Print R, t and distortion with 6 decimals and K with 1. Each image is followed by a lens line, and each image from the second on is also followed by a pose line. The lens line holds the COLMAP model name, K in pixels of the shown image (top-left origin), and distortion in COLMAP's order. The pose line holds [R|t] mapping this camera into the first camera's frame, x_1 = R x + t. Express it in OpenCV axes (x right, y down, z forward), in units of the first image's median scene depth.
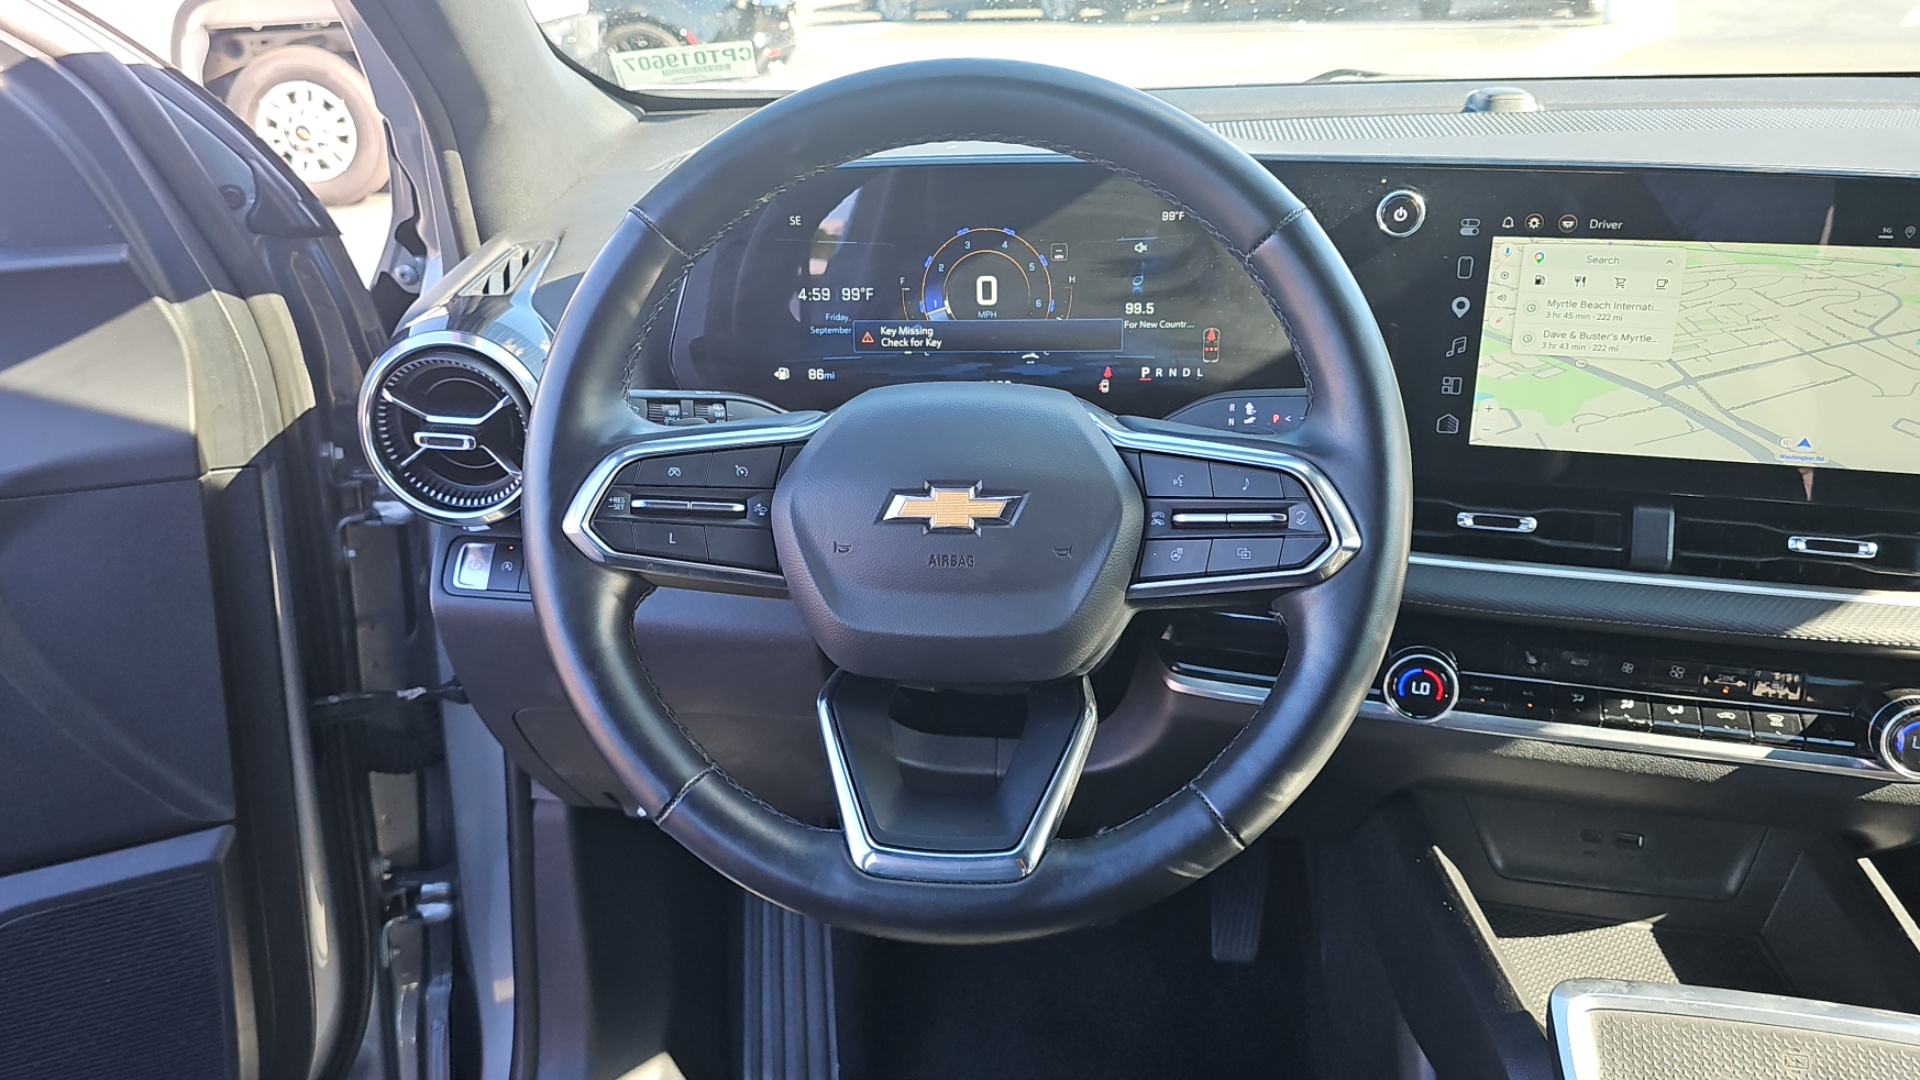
lens RADIAL K [[1359.9, 0, 960.0], [0, 1359.9, 540.0], [0, 0, 1]] dist [0.089681, -0.075873]
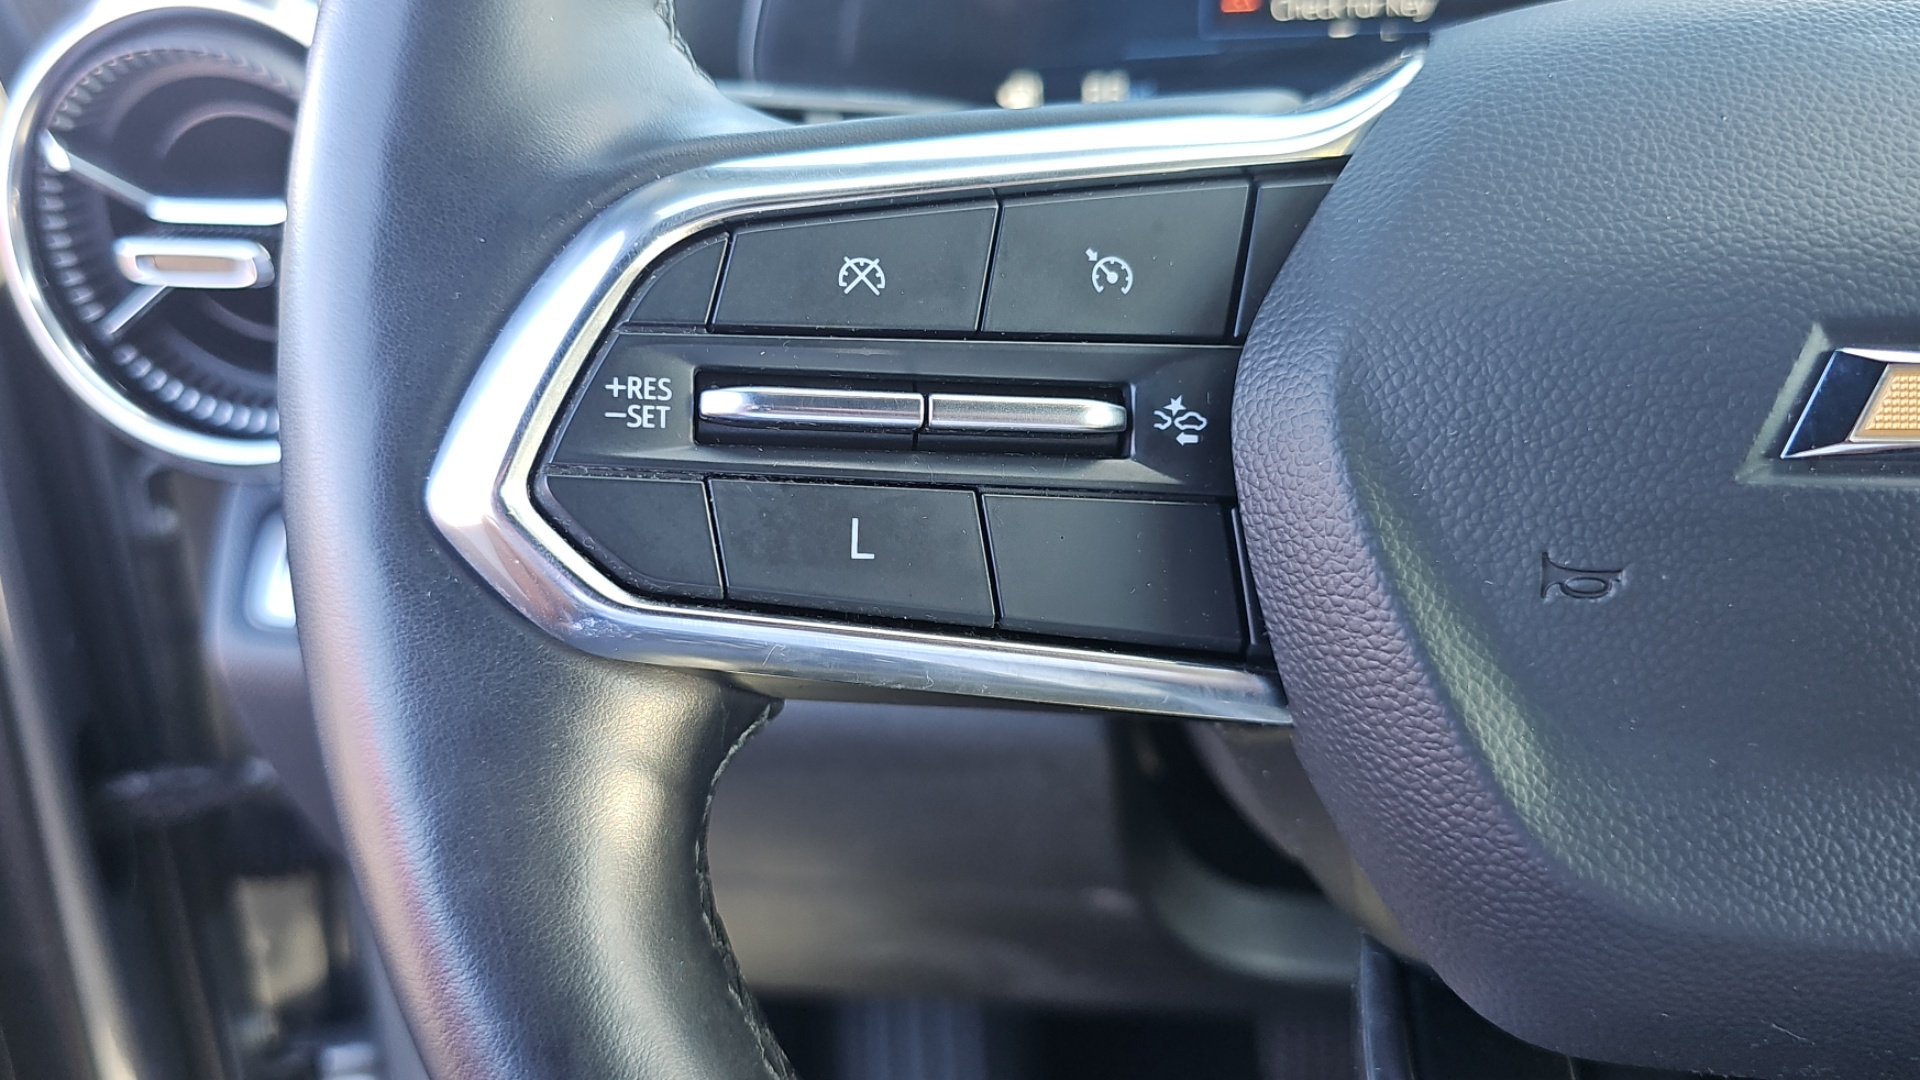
lens RADIAL K [[1360.0, 0, 991.6], [0, 1360.0, 537.2], [0, 0, 1]] dist [0.035567, -0.105174]
pose [[0.999749, -0.014583, 0.017028, -0.154704], [0.013574, 0.998228, 0.057930, -0.012944], [-0.017843, -0.057684, 0.998175, 0.606918]]
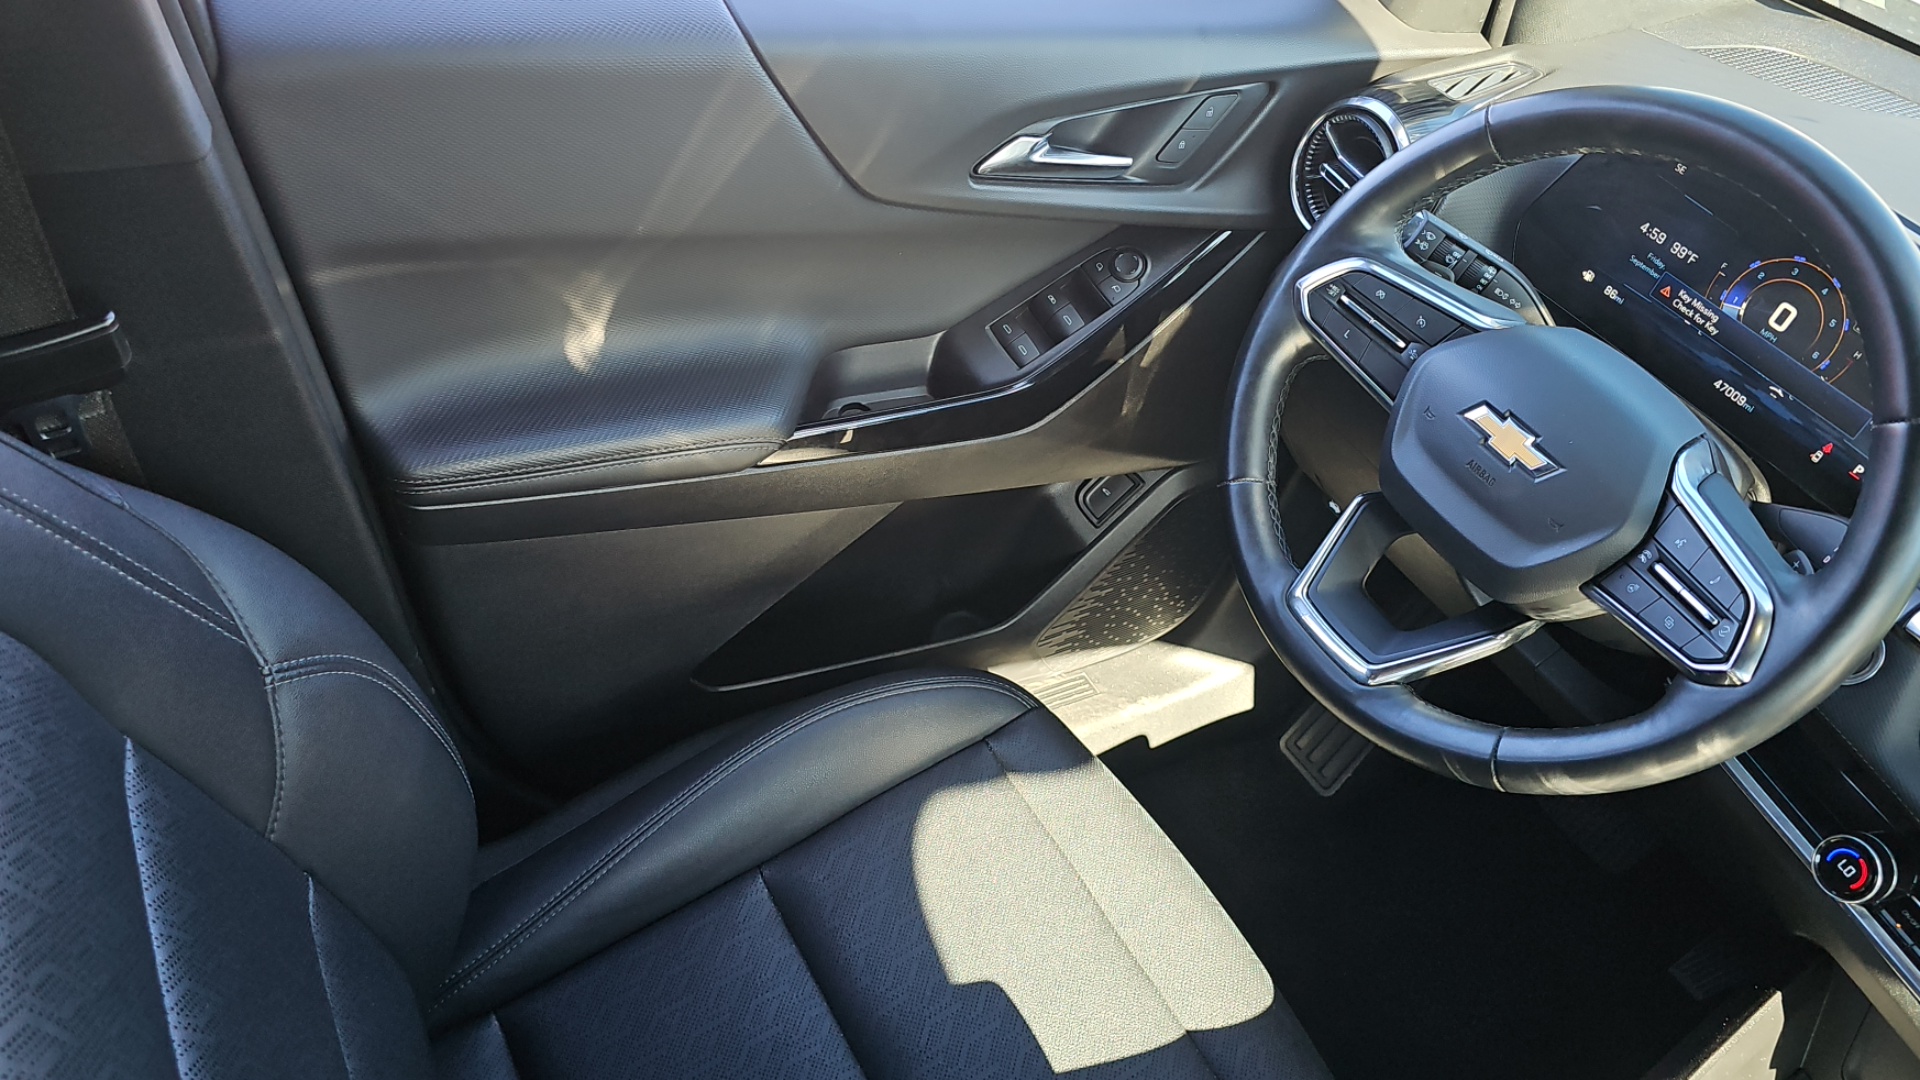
lens RADIAL K [[1409.1, 0, 966.7], [0, 1409.1, 535.3], [0, 0, 1]] dist [0.063728, -0.080856]
pose [[0.561930, 0.650164, -0.511392, 0.353070], [-0.506992, 0.759204, 0.408127, -0.190809], [0.653601, 0.029933, 0.756247, -0.263252]]
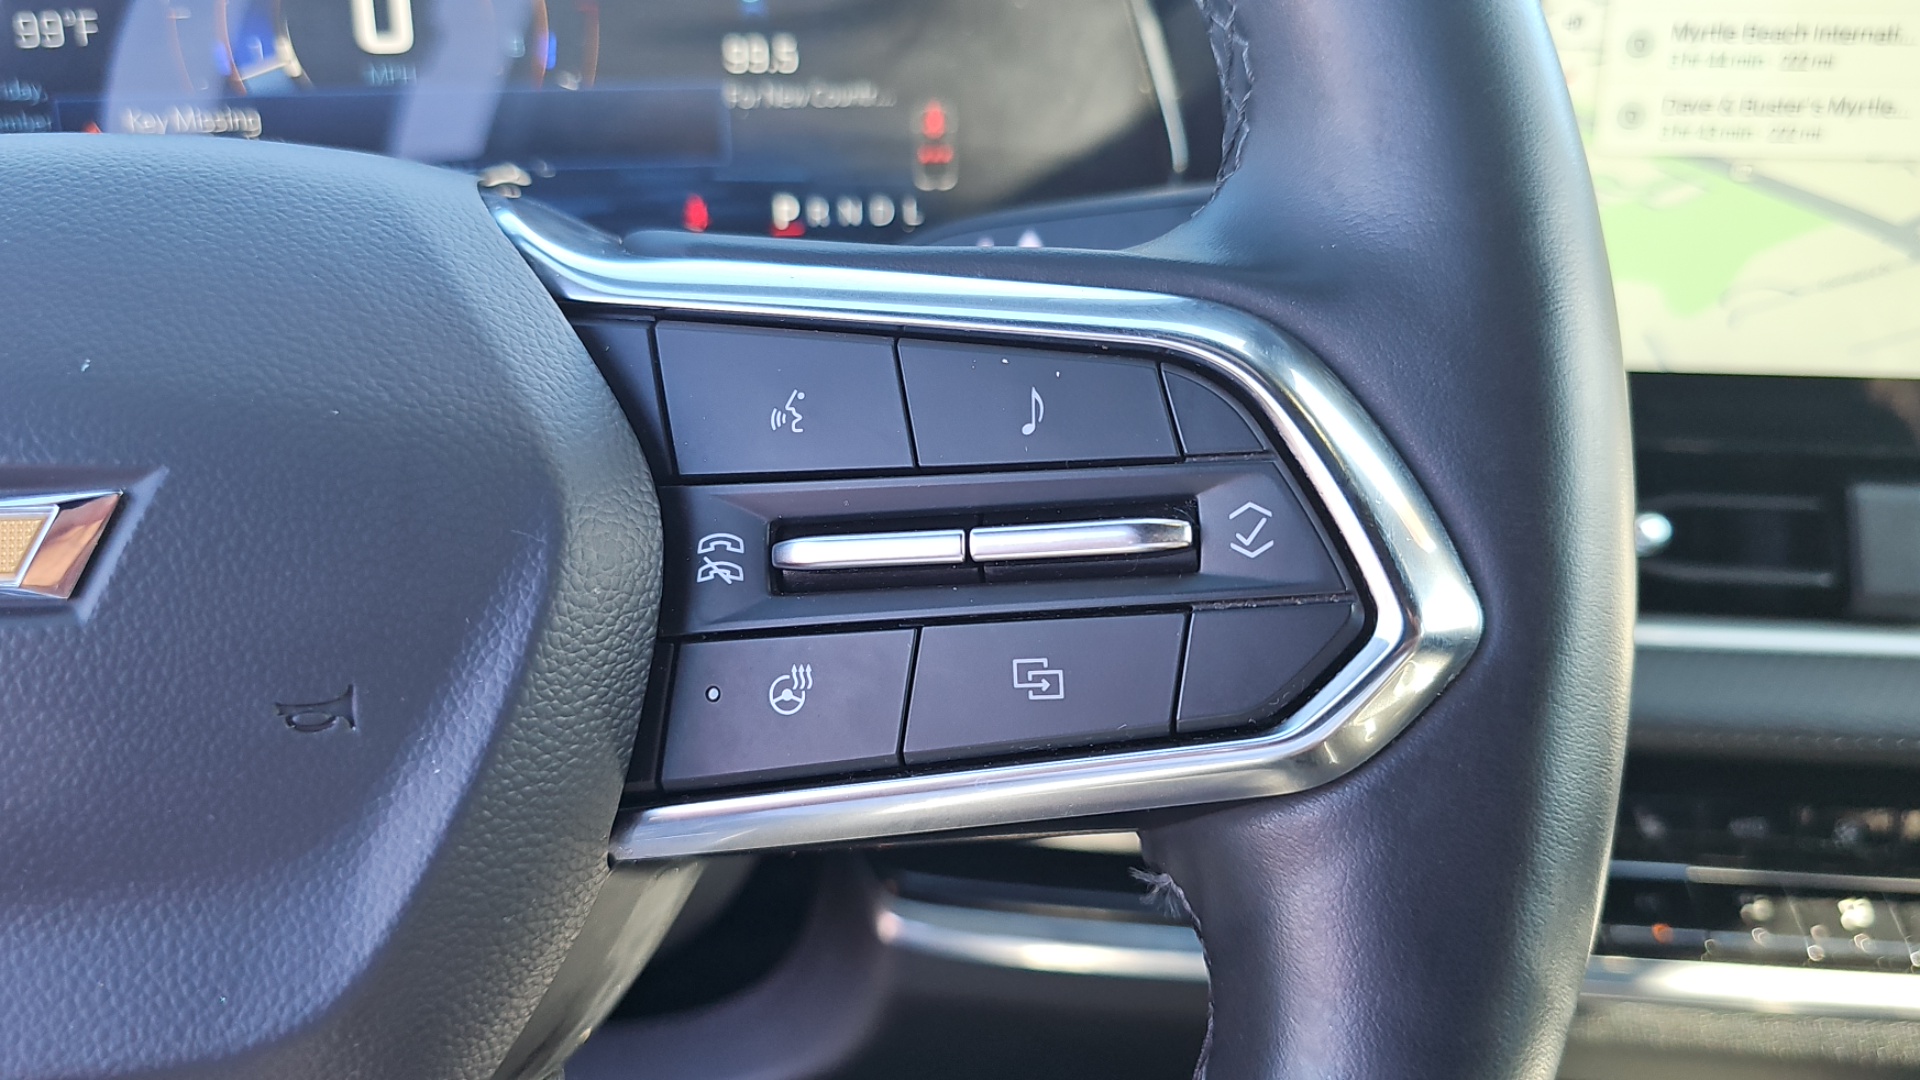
lens RADIAL K [[1414.7, 0, 940.3], [0, 1414.7, 536.5], [0, 0, 1]] dist [0.036893, -0.085916]
pose [[0.988982, -0.042190, 0.141897, 0.120605], [0.046703, 0.998499, -0.028623, -0.008141], [-0.140477, 0.034935, 0.989467, 0.582207]]
